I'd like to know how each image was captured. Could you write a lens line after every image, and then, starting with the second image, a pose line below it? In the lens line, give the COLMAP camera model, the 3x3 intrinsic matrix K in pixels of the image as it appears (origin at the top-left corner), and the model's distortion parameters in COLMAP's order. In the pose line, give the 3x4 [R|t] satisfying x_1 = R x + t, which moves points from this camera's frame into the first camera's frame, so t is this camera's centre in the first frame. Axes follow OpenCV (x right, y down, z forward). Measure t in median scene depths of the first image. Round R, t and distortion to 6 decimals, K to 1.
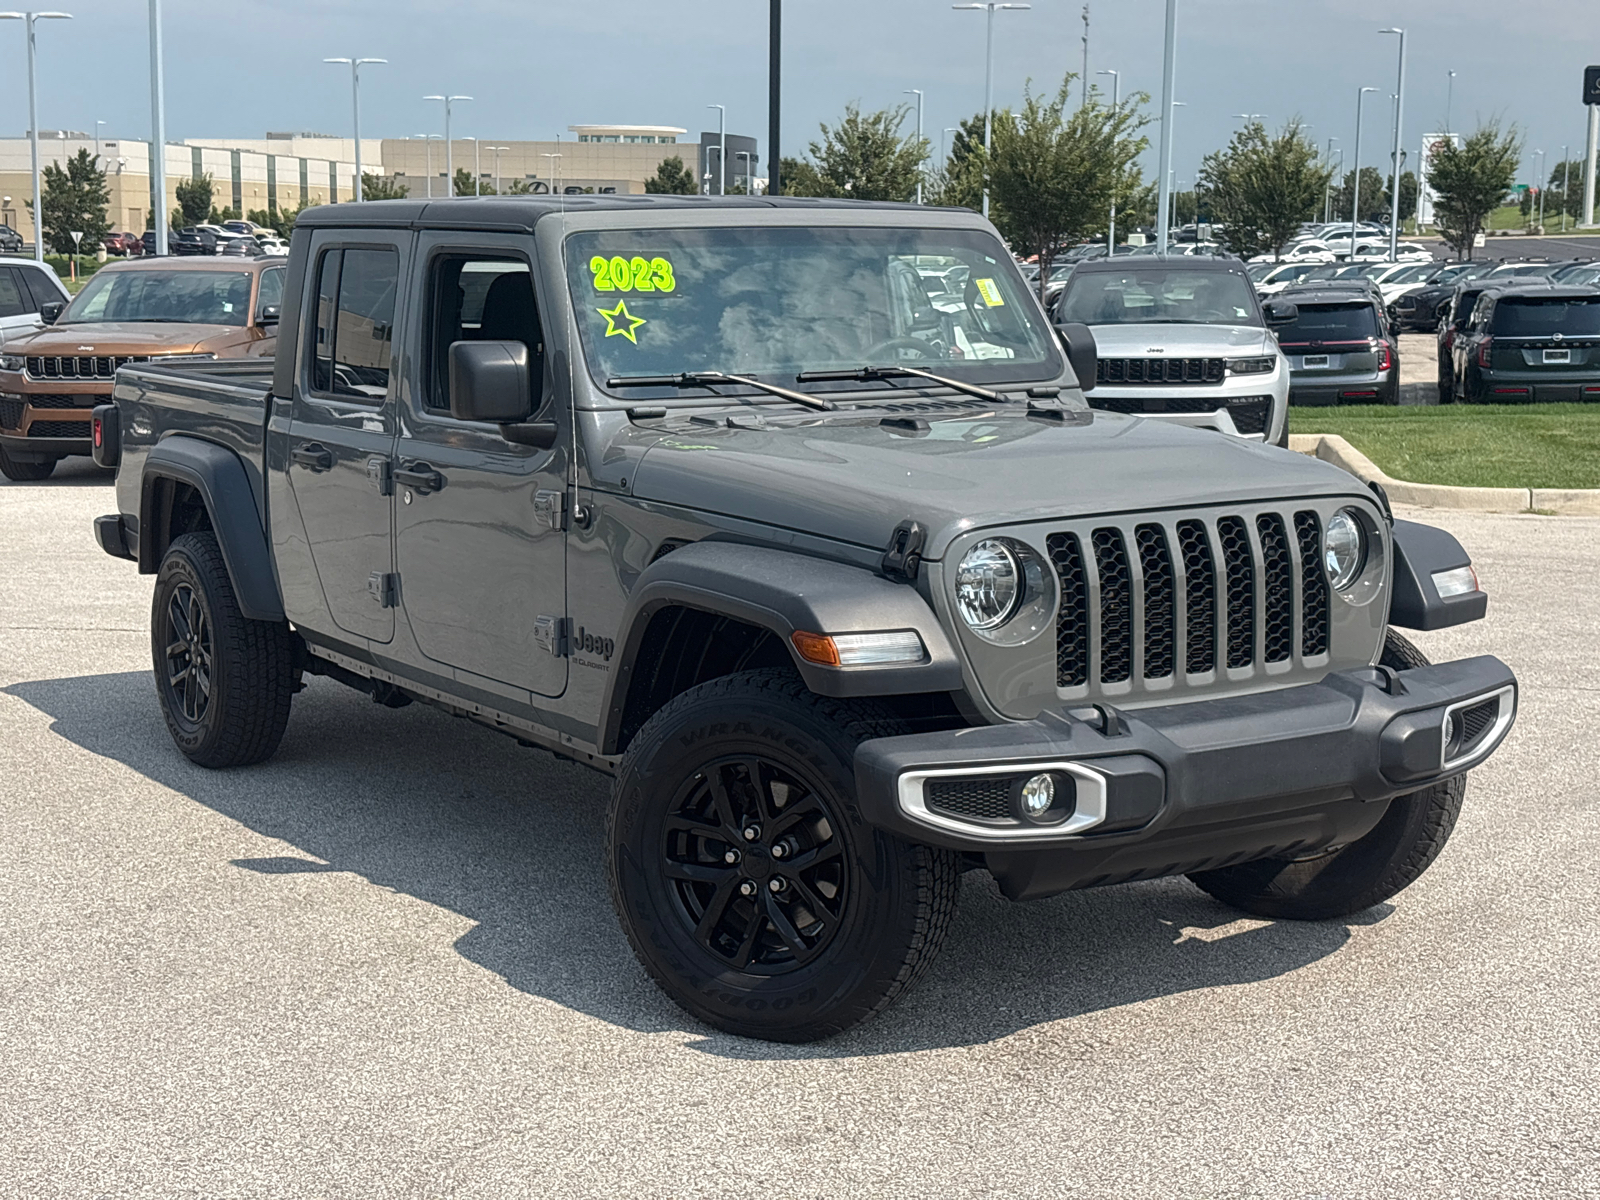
lens RADIAL K [[2401.3, 0, 808.3], [0, 2401.3, 650.8], [0, 0, 1]] dist [0.173723, -0.475836]
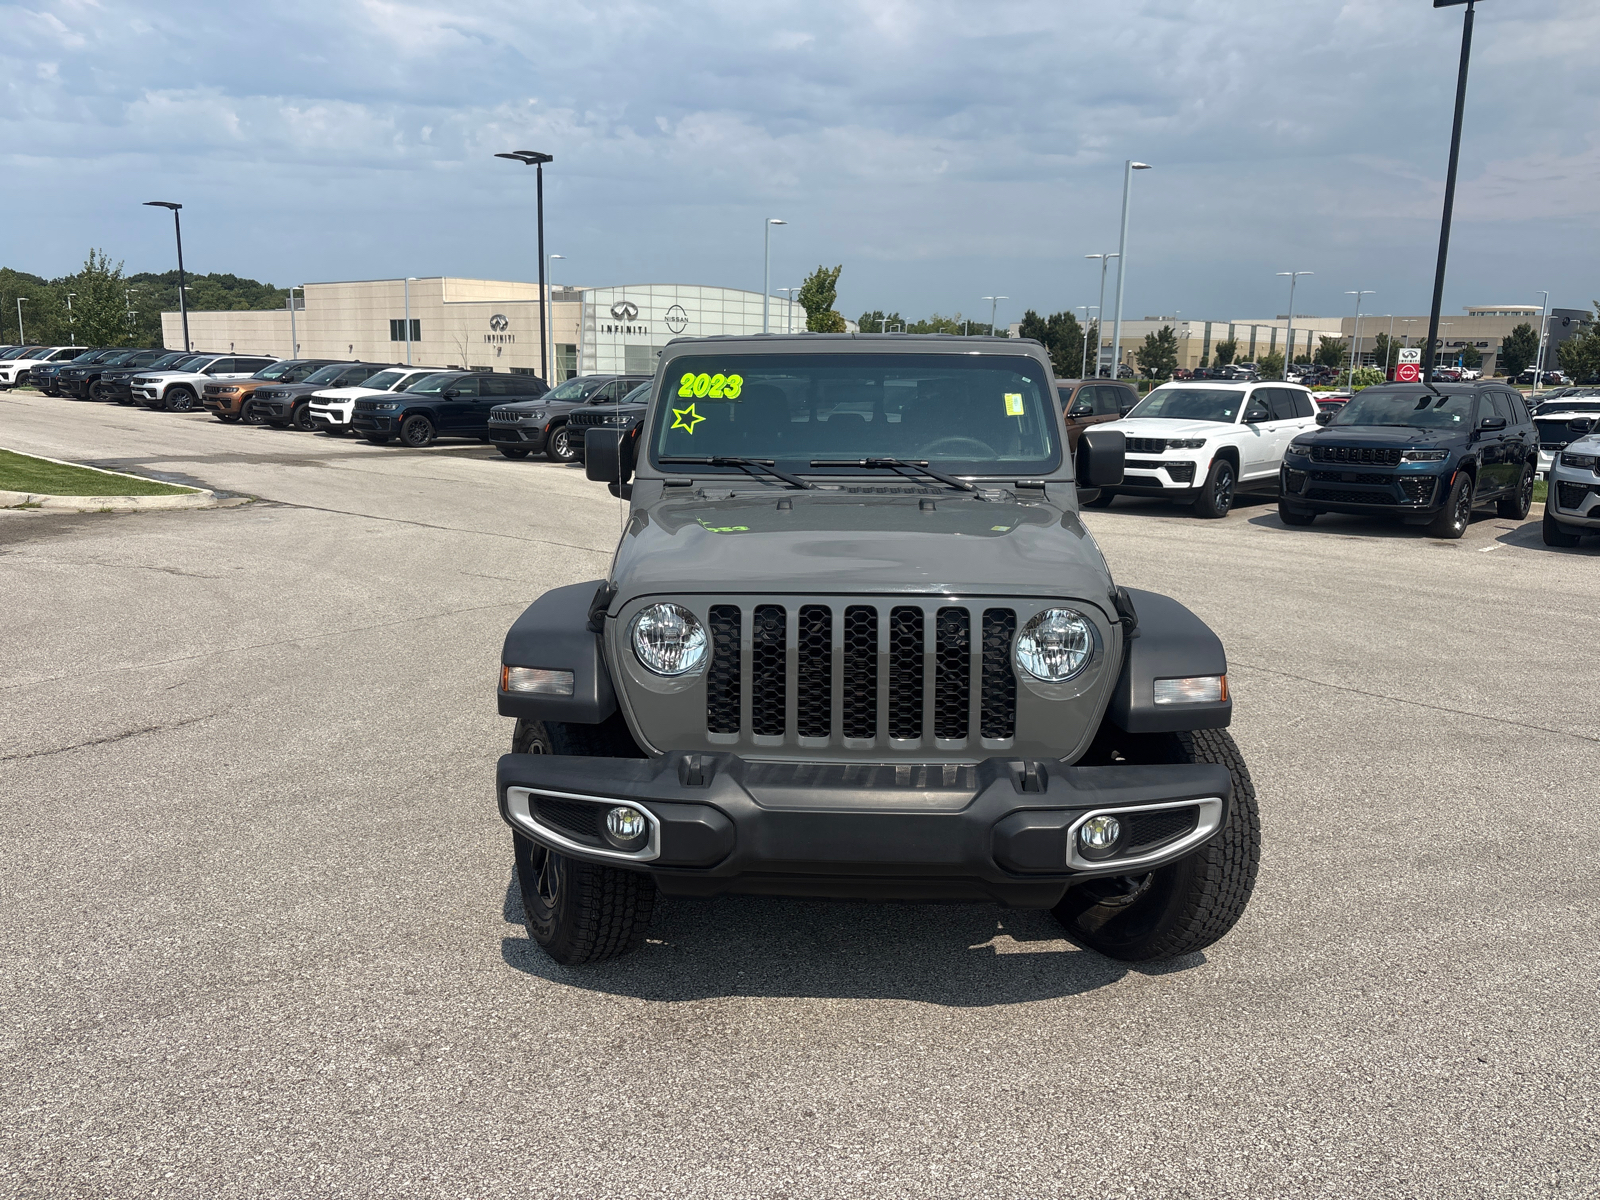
lens RADIAL K [[1220.0, 0, 791.0], [0, 1220.0, 603.5], [0, 0, 1]] dist [0.013327, -0.006184]
pose [[0.825751, 0.115538, -0.552074, 0.382009], [-0.104709, 0.993182, 0.051237, -0.069543], [0.554230, 0.015498, 0.832220, 0.423507]]
